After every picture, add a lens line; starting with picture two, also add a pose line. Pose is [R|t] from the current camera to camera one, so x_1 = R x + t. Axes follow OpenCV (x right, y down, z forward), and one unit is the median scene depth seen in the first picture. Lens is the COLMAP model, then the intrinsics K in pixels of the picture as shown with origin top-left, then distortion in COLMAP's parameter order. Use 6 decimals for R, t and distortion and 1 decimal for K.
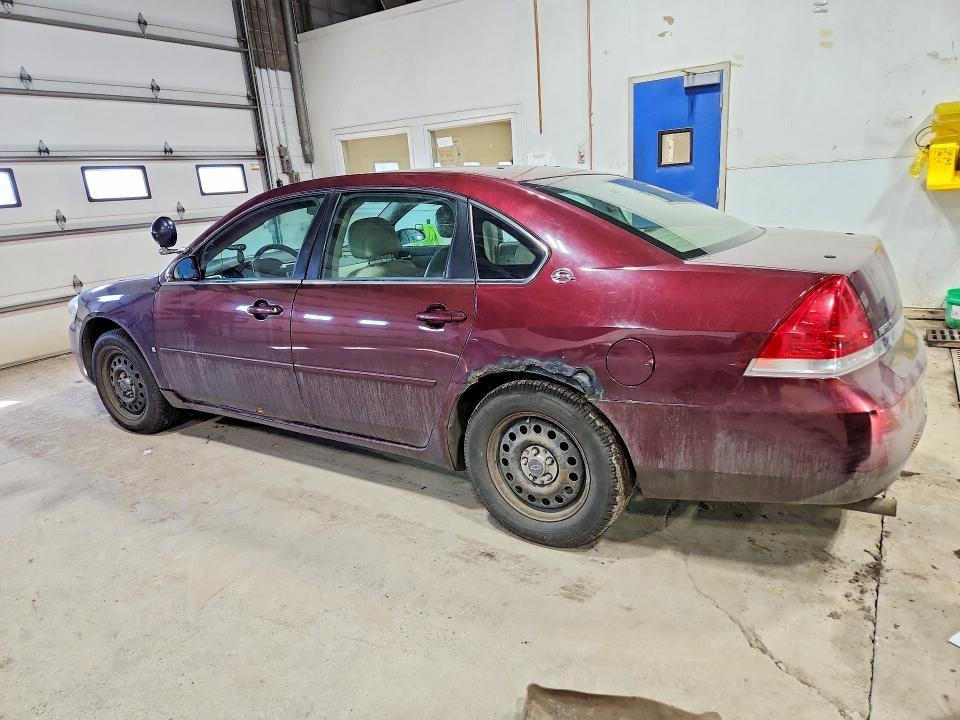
lens RADIAL K [[618.9, 0, 485.5], [0, 618.9, 358.4], [0, 0, 1]] dist [0.060308, -0.046682]
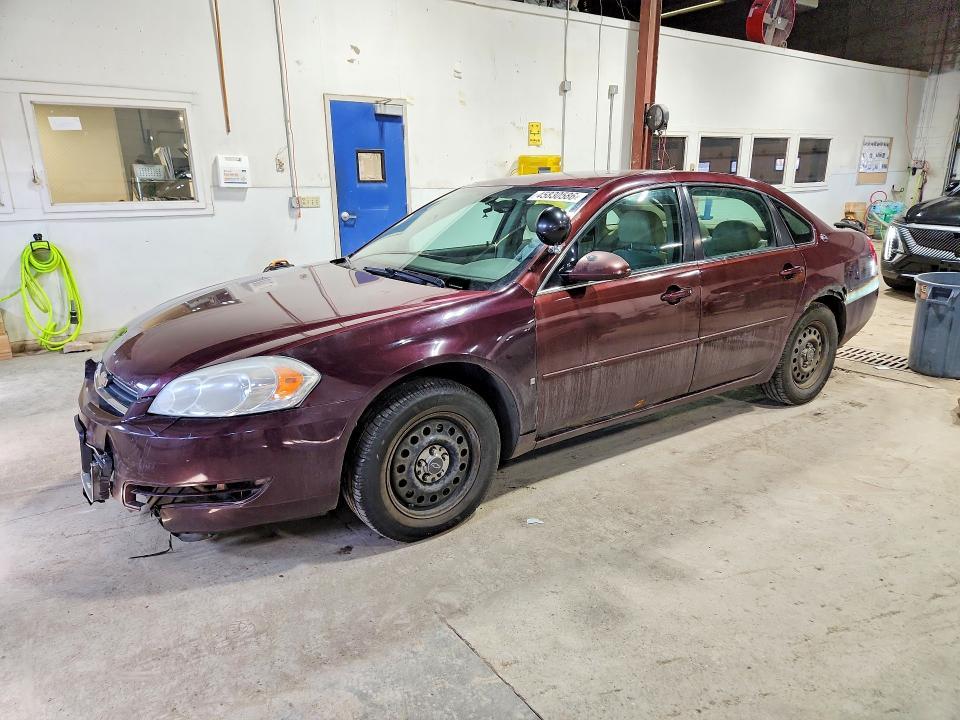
lens RADIAL K [[618.9, 0, 485.5], [0, 618.9, 358.4], [0, 0, 1]] dist [0.060308, -0.046682]
pose [[0.398845, -0.190233, 0.897070, -0.767173], [0.230442, 0.967647, 0.102743, -0.082049], [-0.887592, 0.165744, 0.429779, 0.452936]]
